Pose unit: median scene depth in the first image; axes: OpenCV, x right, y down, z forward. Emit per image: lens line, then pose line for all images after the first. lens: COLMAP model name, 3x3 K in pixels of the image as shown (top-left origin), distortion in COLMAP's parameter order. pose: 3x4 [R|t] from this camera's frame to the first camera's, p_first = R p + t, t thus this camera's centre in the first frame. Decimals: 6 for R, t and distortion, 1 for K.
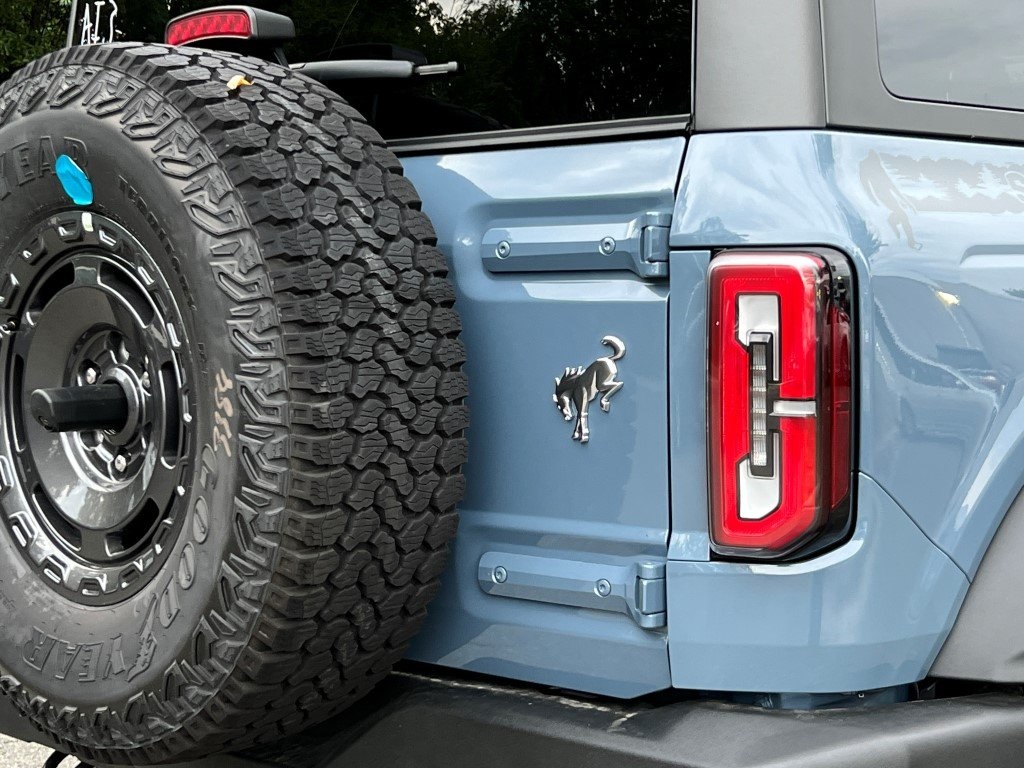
lens RADIAL K [[1955.0, 0, 512.0], [0, 1955.0, 384.0], [0, 0, 1]] dist [0.289461, -0.107702]
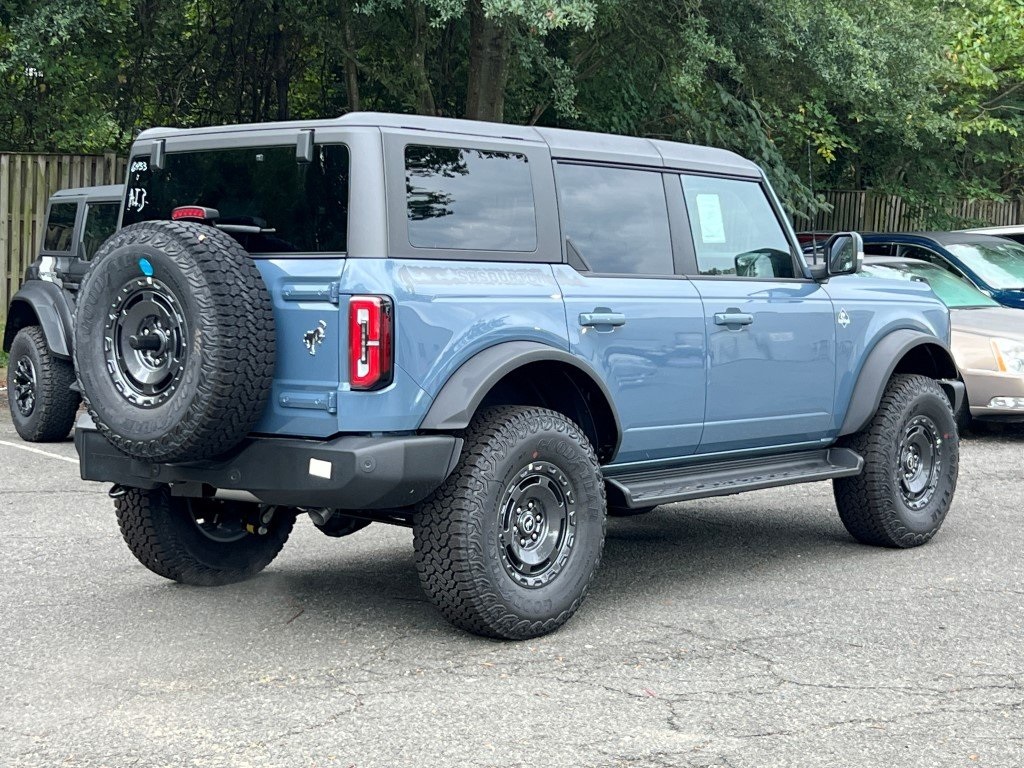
lens RADIAL K [[1955.0, 0, 512.0], [0, 1955.0, 384.0], [0, 0, 1]] dist [0.289461, -0.107702]
pose [[0.997717, 0.015848, 0.065644, 0.150457], [-0.015448, 0.999859, -0.006596, 0.092750], [-0.065740, 0.005566, 0.997821, -2.165013]]
